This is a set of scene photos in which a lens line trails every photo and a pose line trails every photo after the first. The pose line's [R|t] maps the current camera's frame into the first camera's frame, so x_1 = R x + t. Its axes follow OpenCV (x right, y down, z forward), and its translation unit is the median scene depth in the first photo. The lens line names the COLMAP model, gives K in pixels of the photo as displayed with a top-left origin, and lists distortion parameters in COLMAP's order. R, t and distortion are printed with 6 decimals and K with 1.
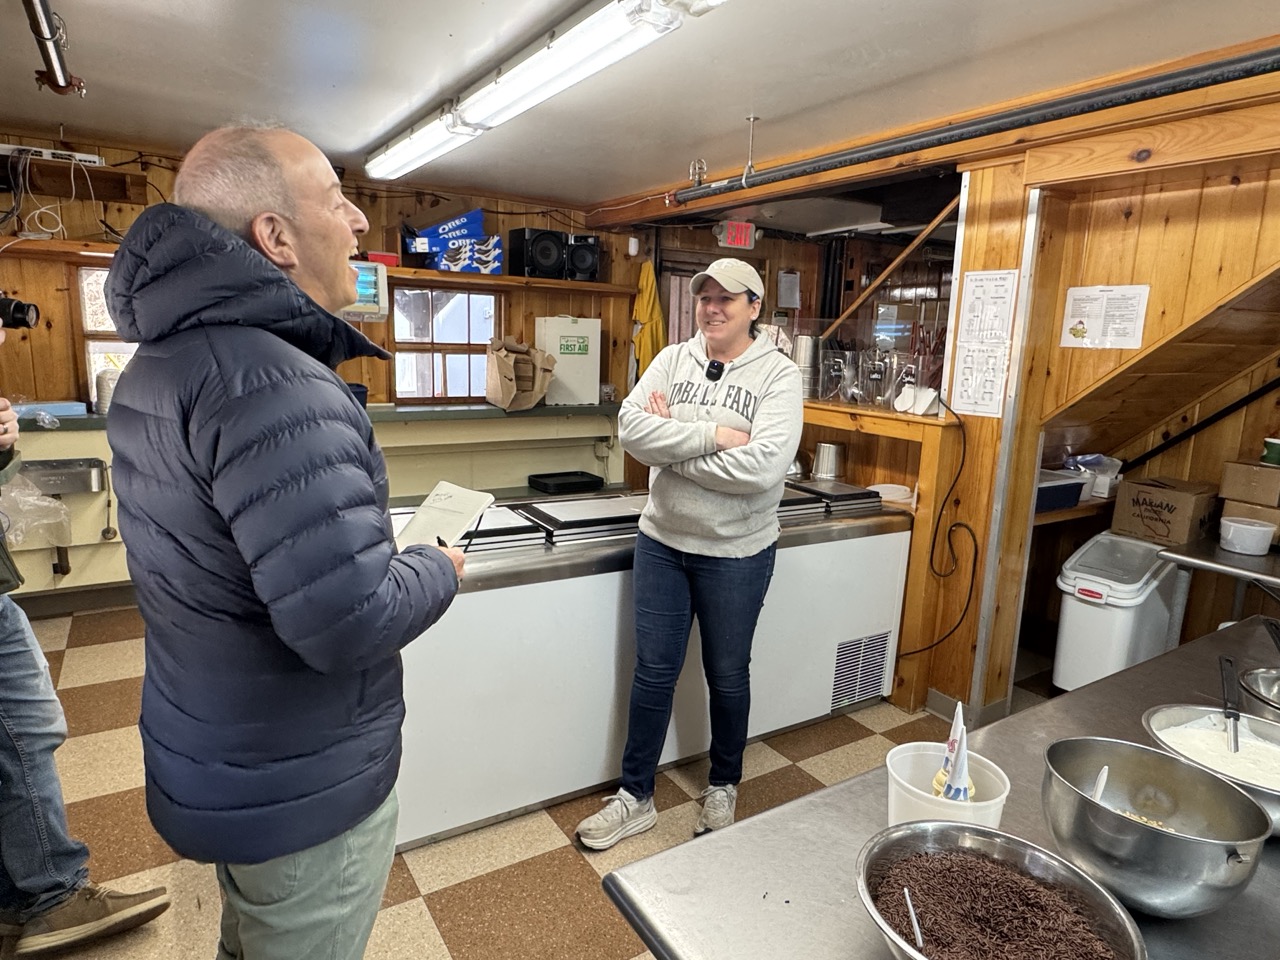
lens RADIAL K [[767.6, 0, 637.7], [0, 767.6, 478.1], [0, 0, 1]] dist [-0.002696, 0.001317]
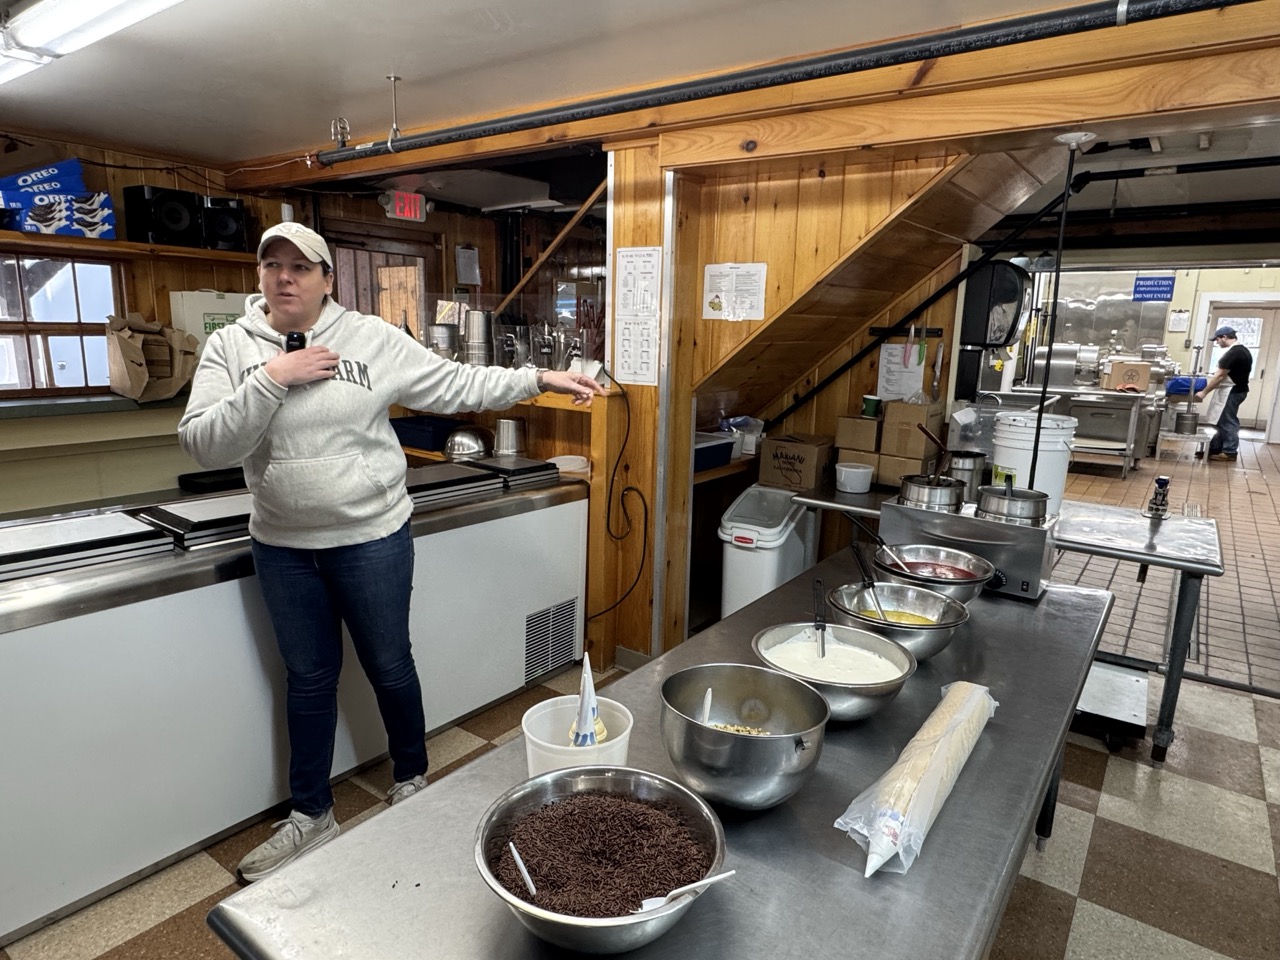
lens RADIAL K [[773.7, 0, 640.0], [0, 773.7, 480.0], [0, 0, 1]] dist [0.000097, -0.000289]
pose [[0.929961, -0.080159, 0.358815, 0.049850], [0.071152, 0.996731, 0.038260, 0.009071], [-0.360709, -0.010050, 0.932624, -0.001575]]
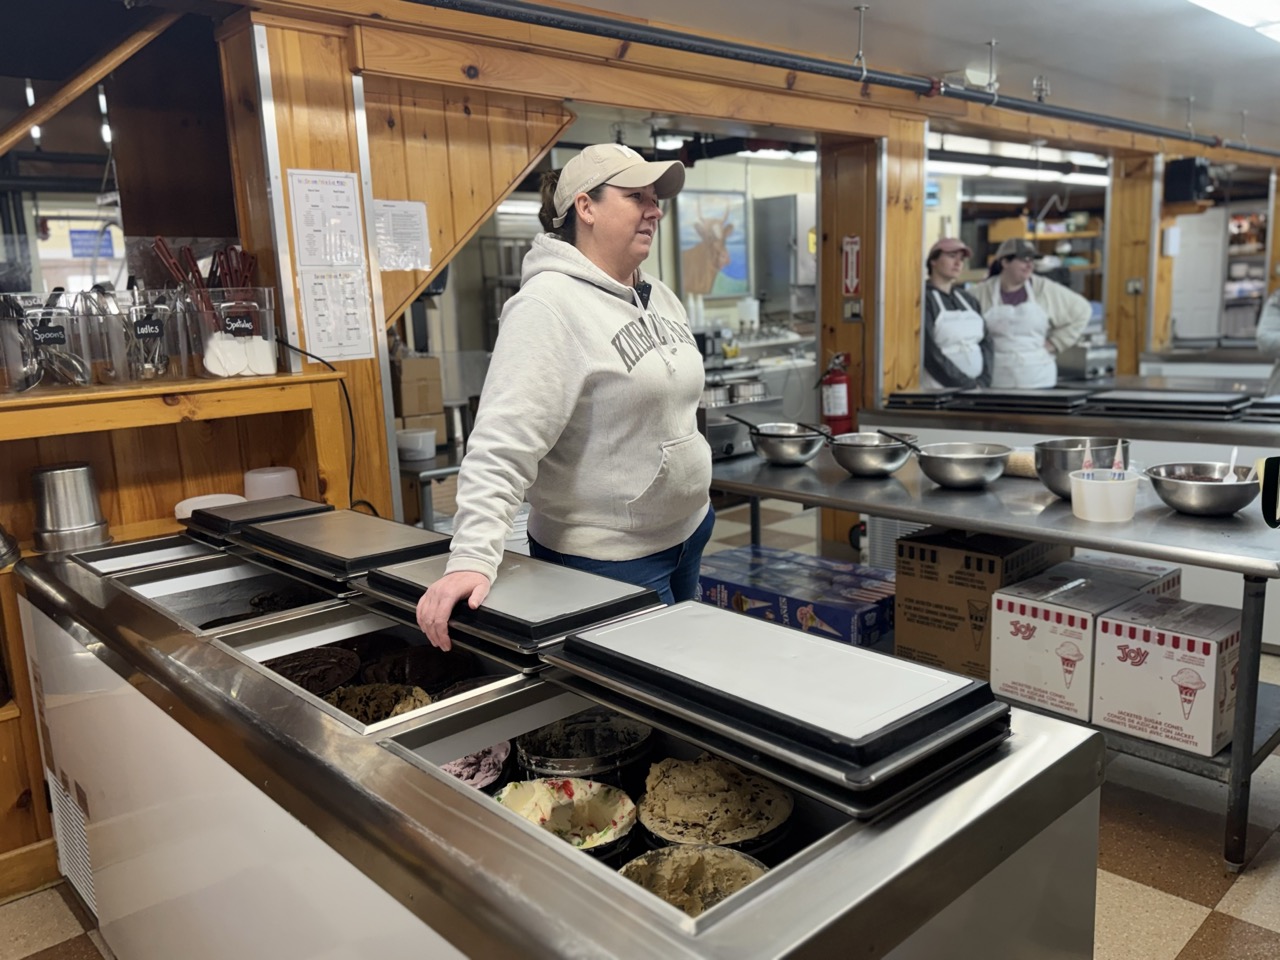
lens RADIAL K [[1008.2, 0, 640.0], [0, 1008.2, 480.0], [0, 0, 1]] dist [0.055488, -0.076275]
pose [[-0.184486, -0.205713, 0.961066, -0.606645], [0.210370, 0.946923, 0.243068, -0.149974], [-0.960057, 0.247022, -0.131418, 0.860479]]
